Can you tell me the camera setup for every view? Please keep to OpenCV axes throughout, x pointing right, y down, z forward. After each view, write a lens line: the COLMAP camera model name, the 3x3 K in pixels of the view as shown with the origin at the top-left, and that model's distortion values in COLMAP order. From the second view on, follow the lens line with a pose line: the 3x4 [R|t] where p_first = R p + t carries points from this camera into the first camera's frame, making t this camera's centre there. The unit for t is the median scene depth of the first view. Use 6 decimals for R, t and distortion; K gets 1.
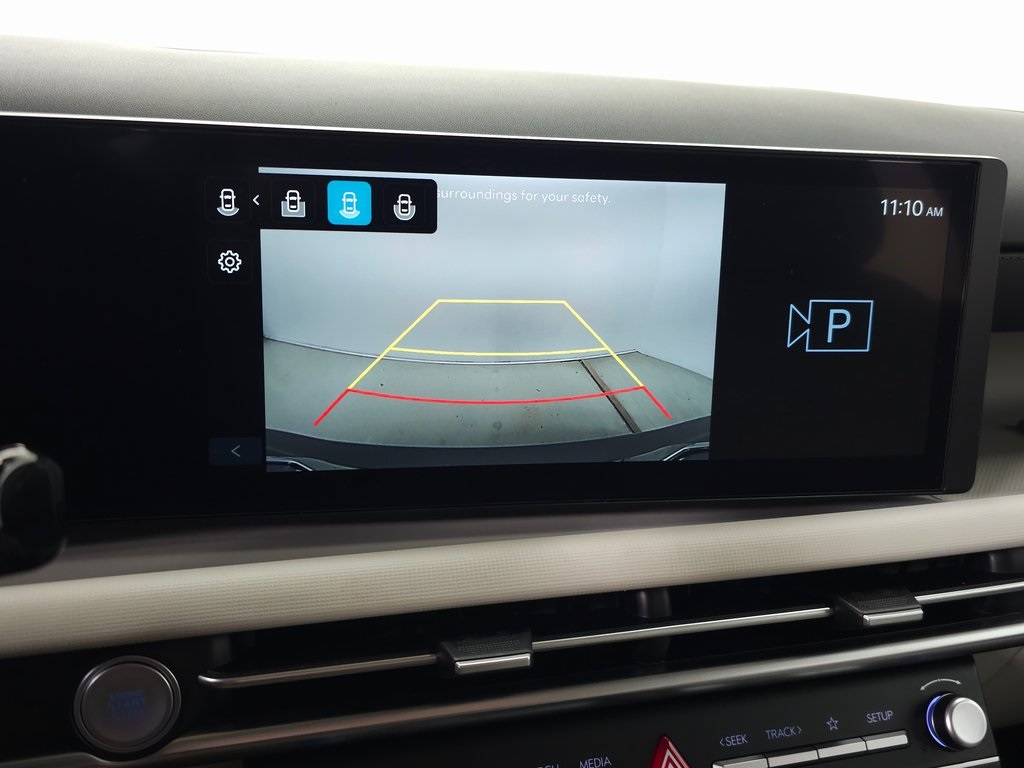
lens RADIAL K [[867.1, 0, 513.7], [0, 867.1, 376.0], [0, 0, 1]] dist [0.046930, -0.107497]
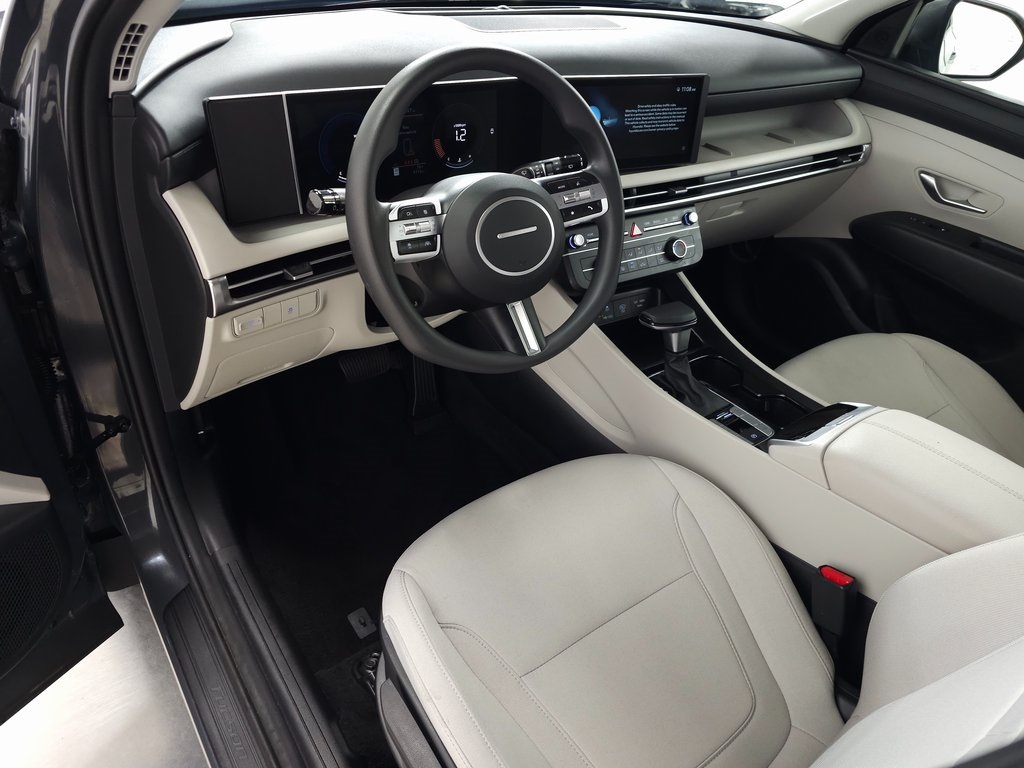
lens RADIAL K [[693.5, 0, 520.2], [0, 693.5, 381.0], [0, 0, 1]] dist [0.049527, -0.058726]
pose [[0.951912, -0.135374, 0.274840, -1.411926], [0.029974, 0.933931, 0.356195, -0.109863], [-0.304901, -0.330828, 0.893078, -2.181298]]
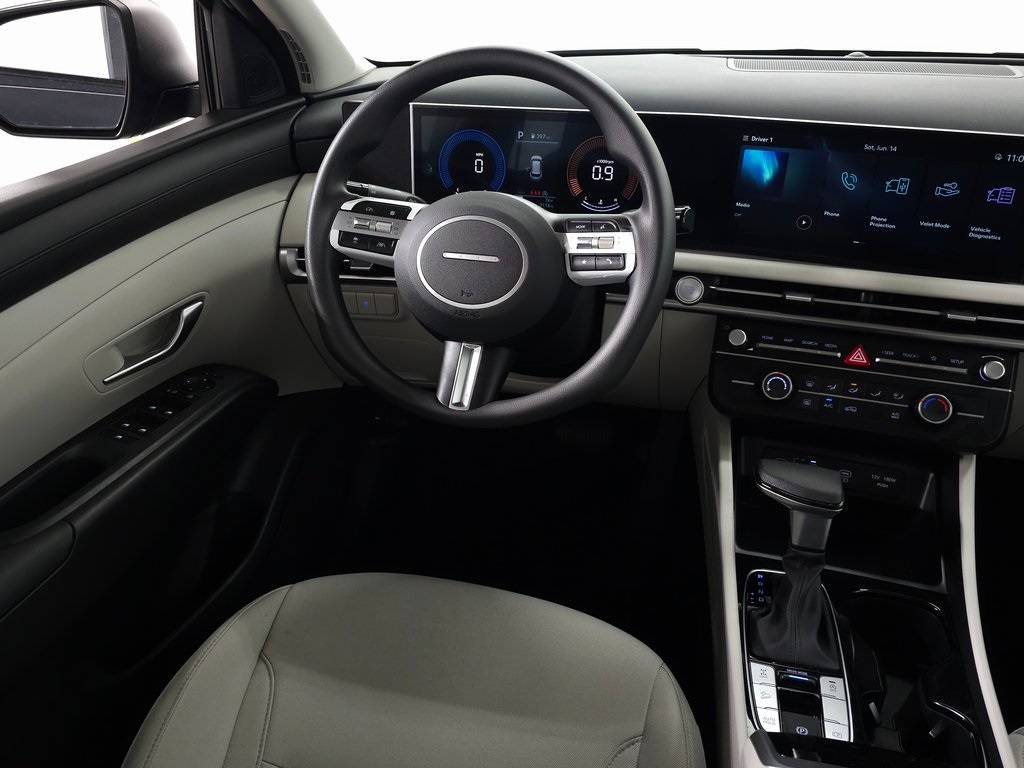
lens RADIAL K [[767.4, 0, 510.8], [0, 767.4, 378.9], [0, 0, 1]] dist [0.062071, -0.088933]
pose [[0.822126, 0.225331, -0.522814, 0.564016], [-0.119873, 0.966264, 0.227956, 0.078981], [0.556542, -0.124737, 0.821402, -1.676231]]
